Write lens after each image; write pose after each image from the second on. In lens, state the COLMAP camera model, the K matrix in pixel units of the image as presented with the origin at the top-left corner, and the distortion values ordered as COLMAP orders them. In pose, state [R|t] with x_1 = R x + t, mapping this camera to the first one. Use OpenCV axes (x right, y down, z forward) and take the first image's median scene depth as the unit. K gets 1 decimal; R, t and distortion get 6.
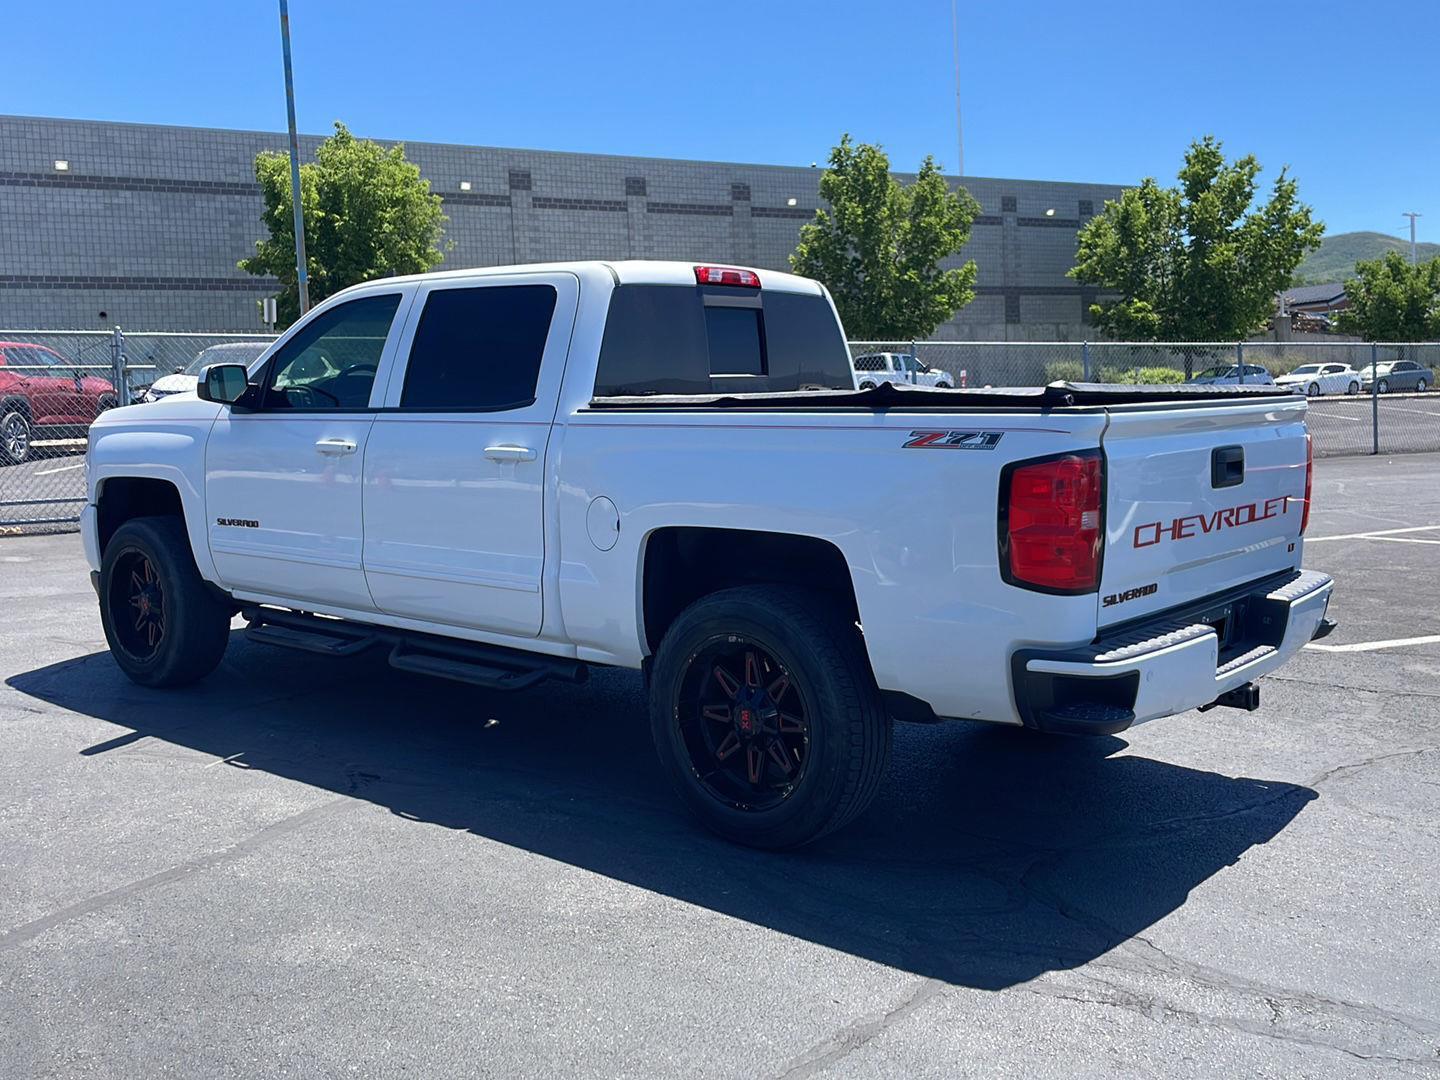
lens RADIAL K [[1397.4, 0, 717.0], [0, 1397.4, 502.3], [0, 0, 1]] dist [0.103169, -0.165188]
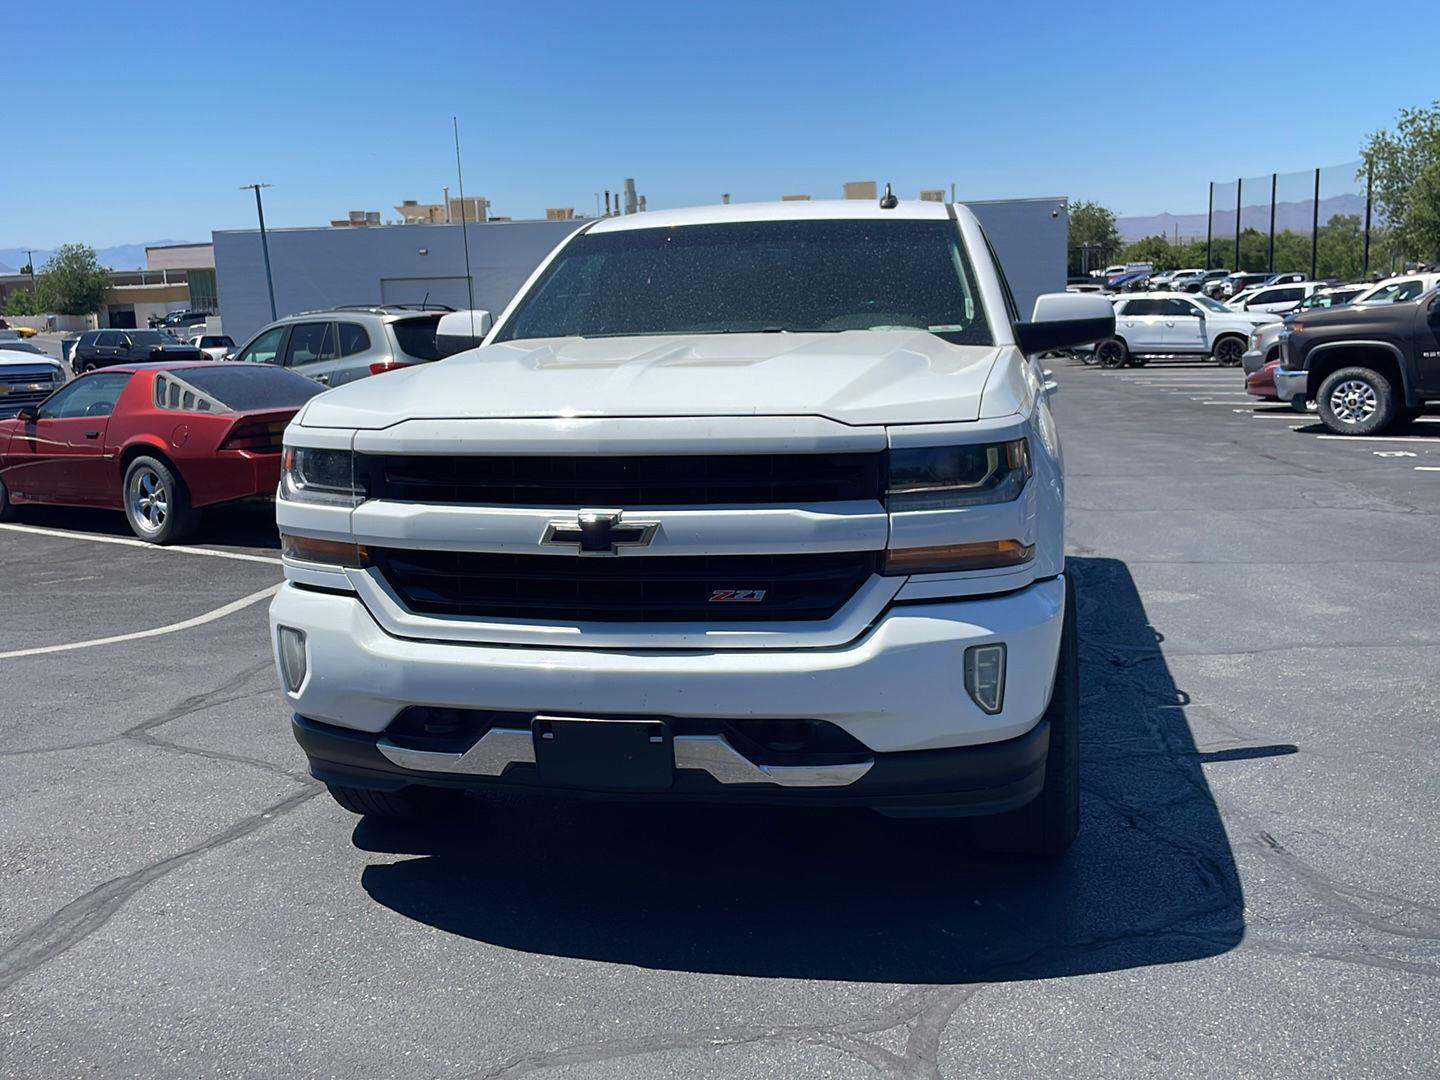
lens RADIAL K [[1397.4, 0, 717.0], [0, 1397.4, 502.3], [0, 0, 1]] dist [0.103169, -0.165188]
pose [[-0.459996, -0.092358, 0.883105, -0.128901], [0.110125, 0.980962, 0.159954, -0.017809], [-0.881065, 0.170830, -0.441068, 0.208350]]
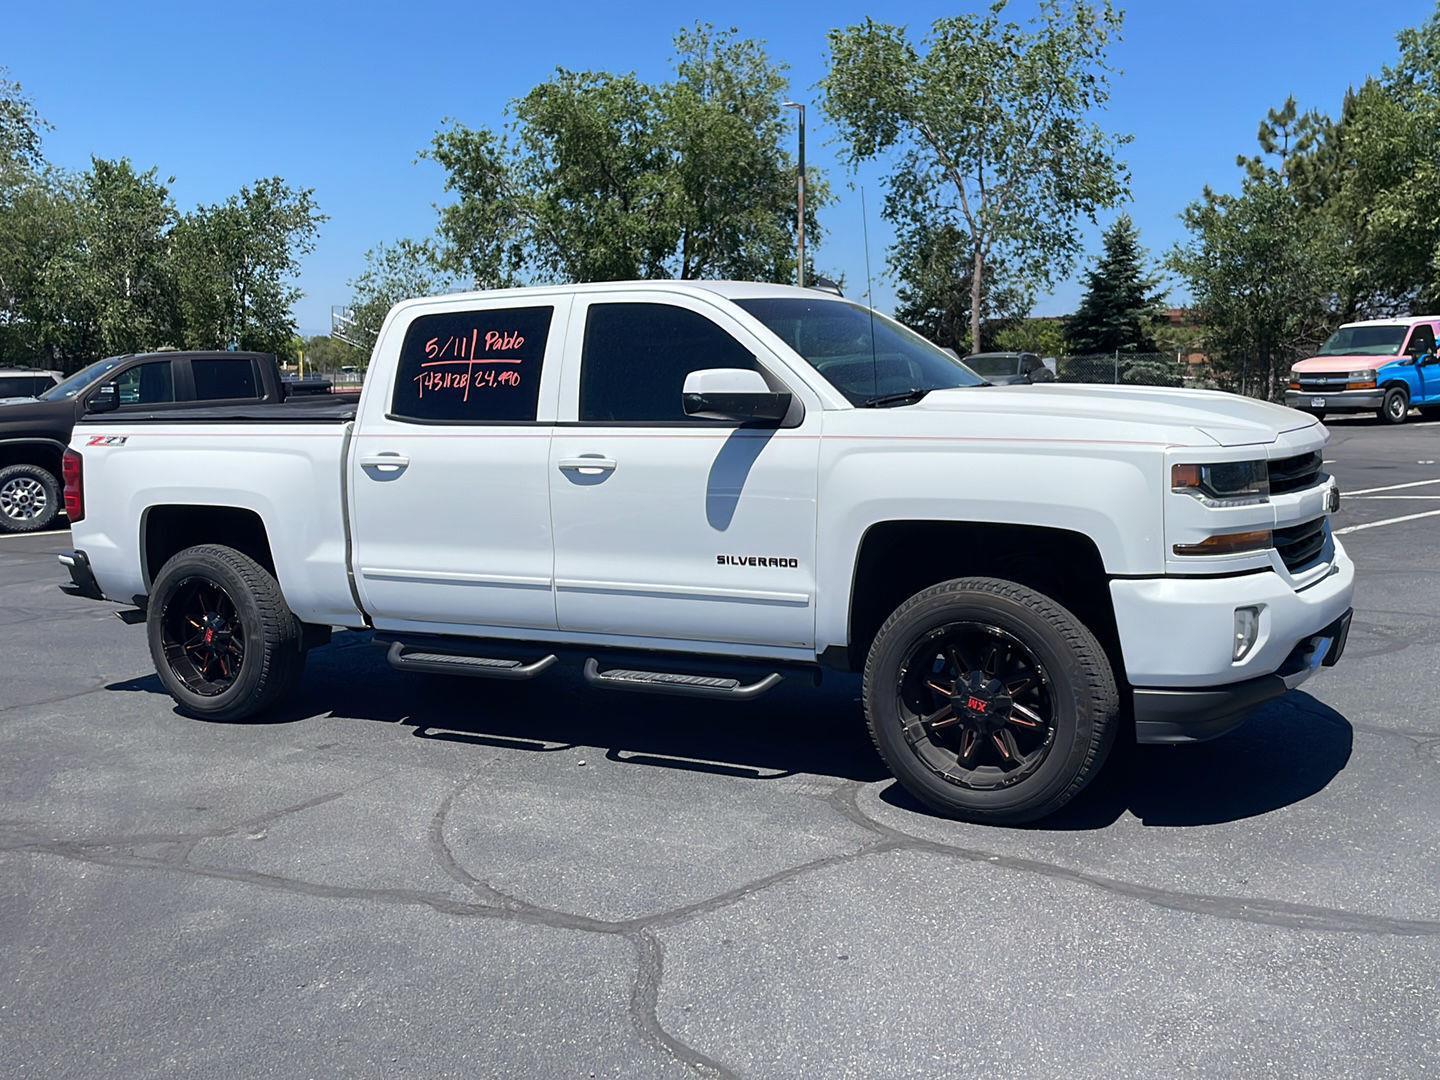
lens RADIAL K [[1397.4, 0, 717.0], [0, 1397.4, 502.3], [0, 0, 1]] dist [0.103169, -0.165188]
pose [[-0.983662, 0.054369, -0.171617, 0.003896], [0.023367, 0.983800, 0.177742, -0.026502], [0.178501, 0.170828, -0.968997, 0.283470]]
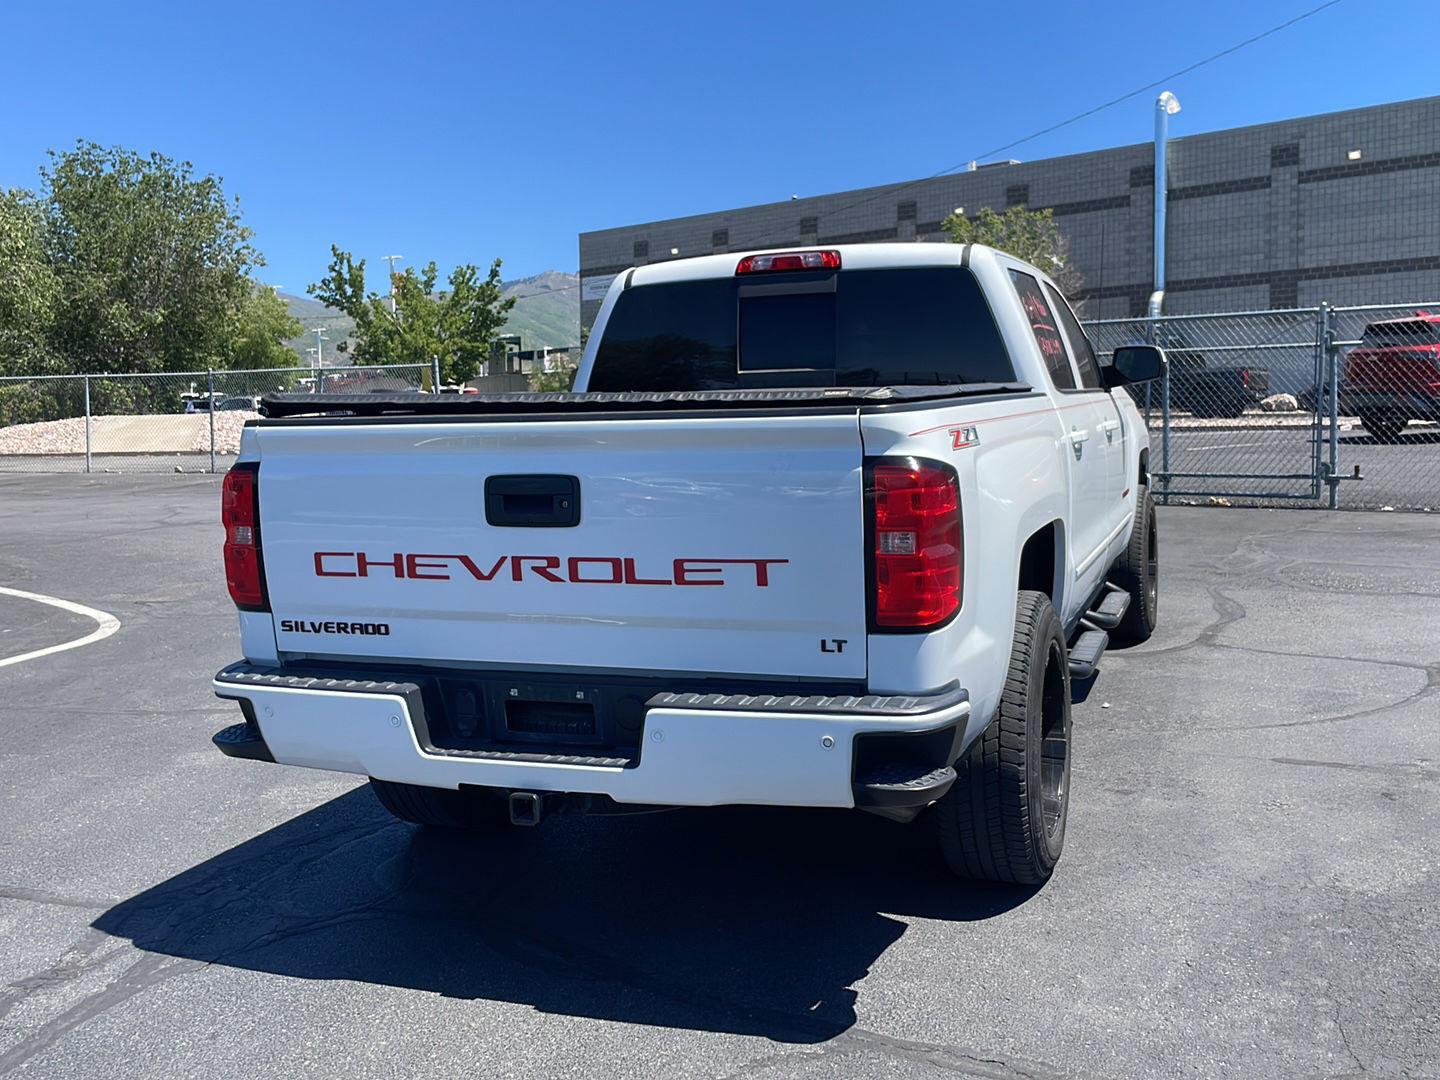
lens RADIAL K [[1397.4, 0, 717.0], [0, 1397.4, 502.3], [0, 0, 1]] dist [0.103169, -0.165188]
pose [[0.326997, 0.080690, -0.941574, 0.109356], [-0.056726, 0.996227, 0.065673, -0.007894], [0.943321, 0.031937, 0.330341, 0.083488]]
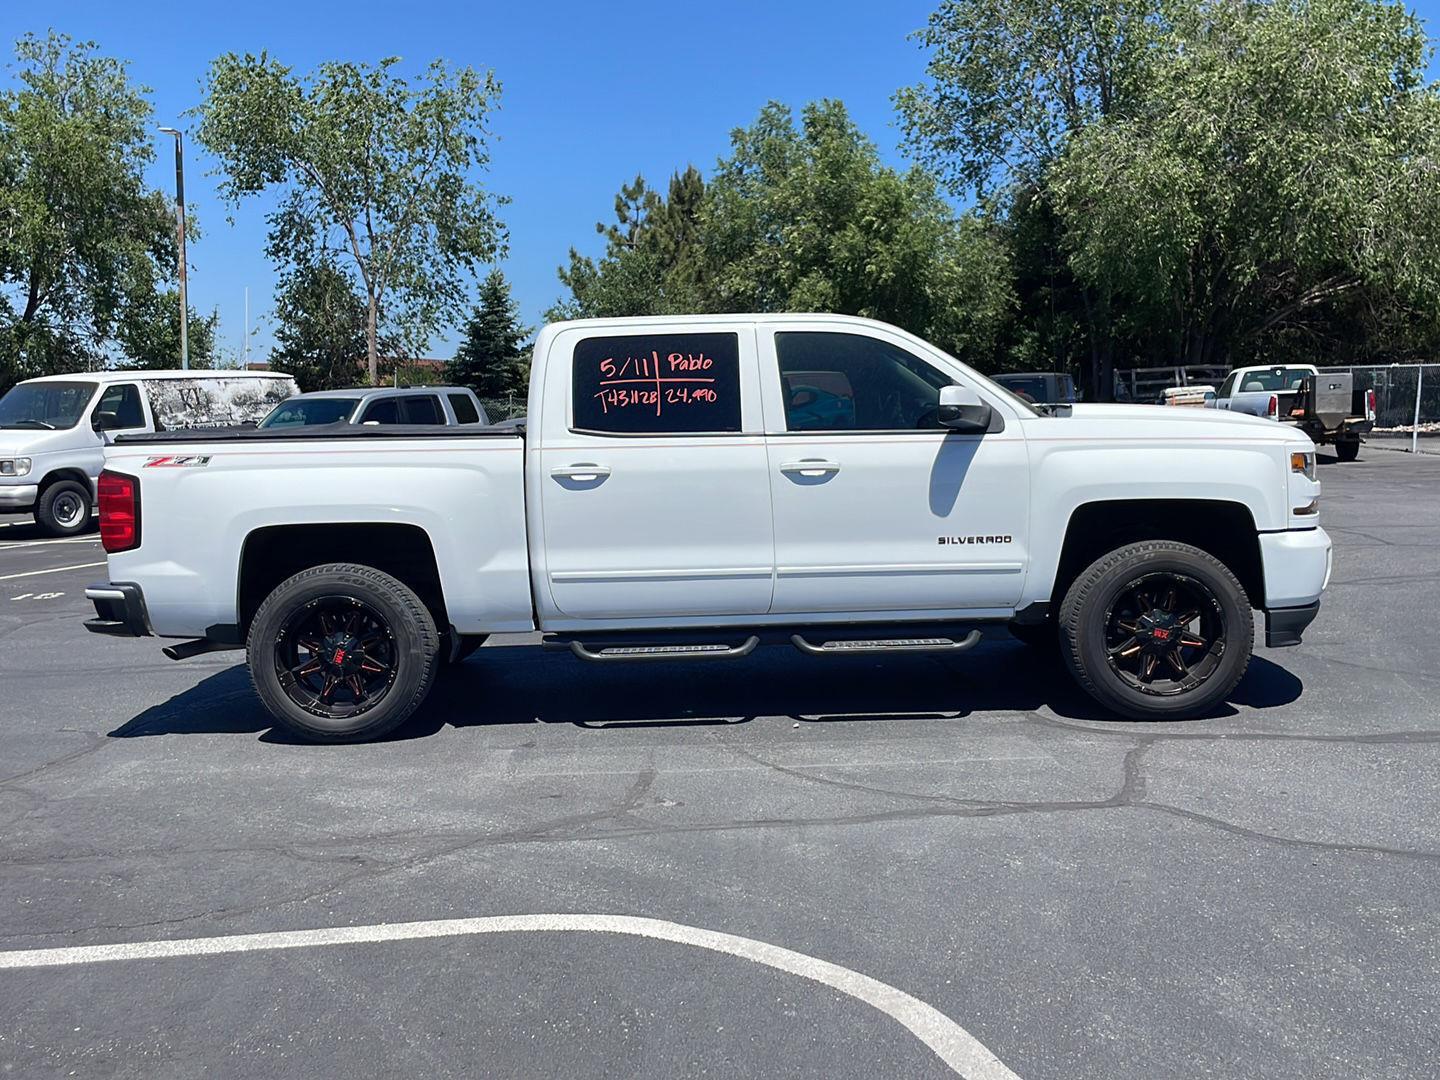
lens RADIAL K [[1397.4, 0, 717.0], [0, 1397.4, 502.3], [0, 0, 1]] dist [0.103169, -0.165188]
pose [[-0.763996, 0.073512, -0.641020, 0.092965], [-0.025541, 0.989264, 0.143890, -0.025178], [0.644715, 0.126303, -0.753916, 0.265051]]
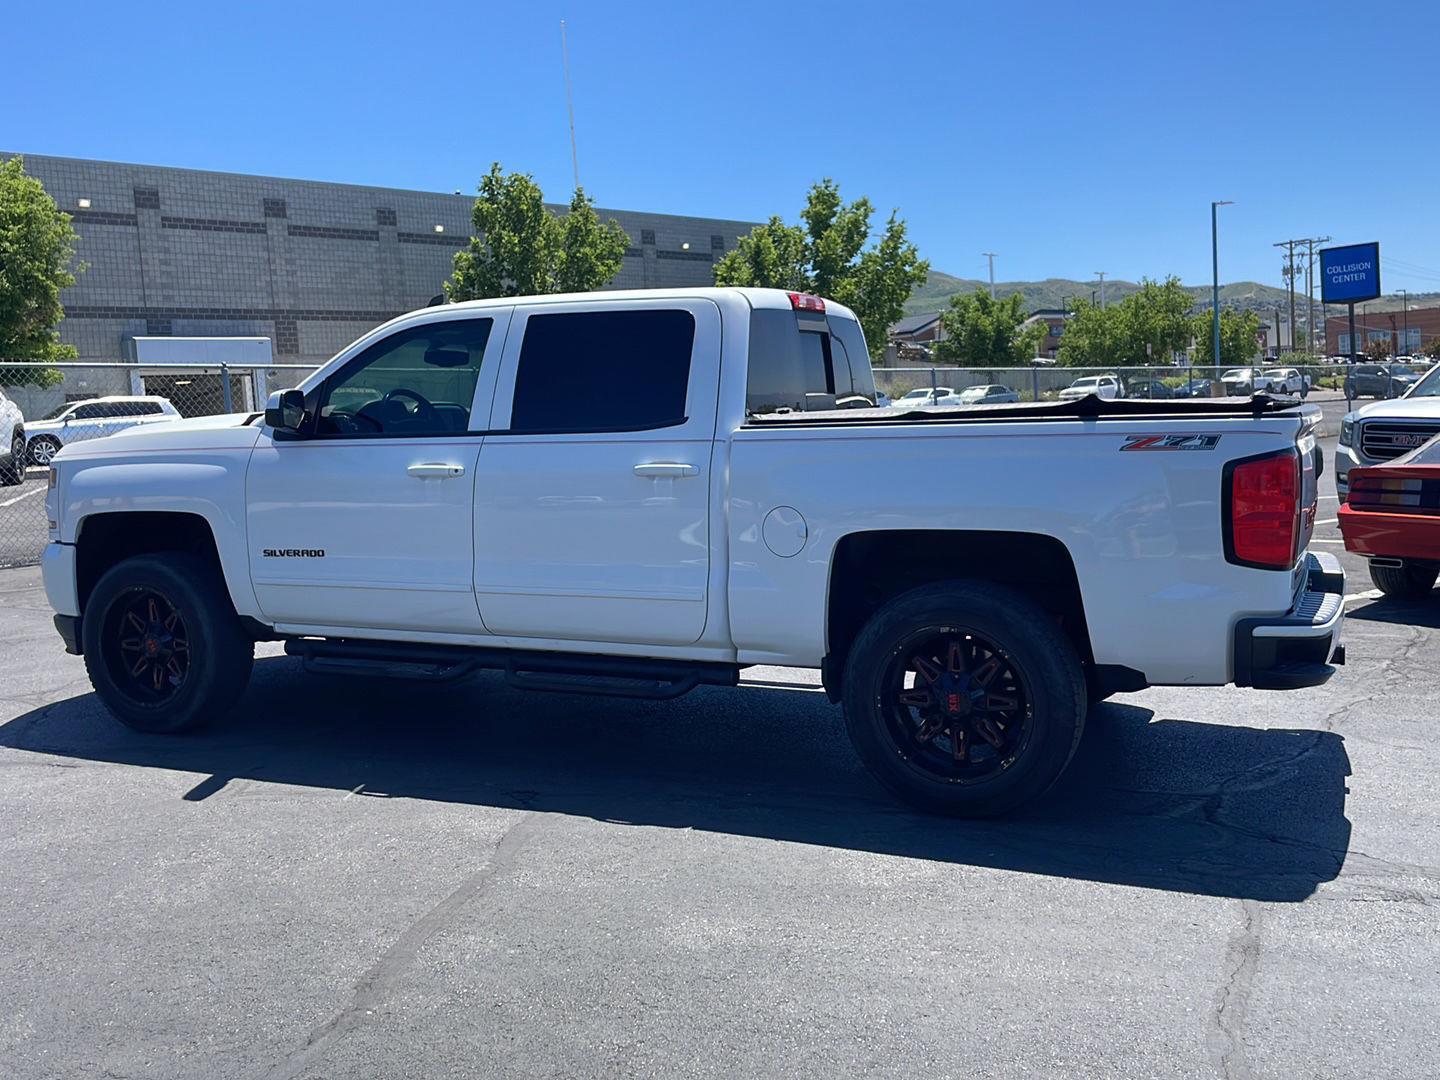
lens RADIAL K [[1397.4, 0, 717.0], [0, 1397.4, 502.3], [0, 0, 1]] dist [0.103169, -0.165188]
pose [[0.961513, -0.032328, 0.272852, -0.045276], [0.037799, 0.999176, -0.014815, 0.000706], [-0.272148, 0.024558, 0.961942, -0.001696]]
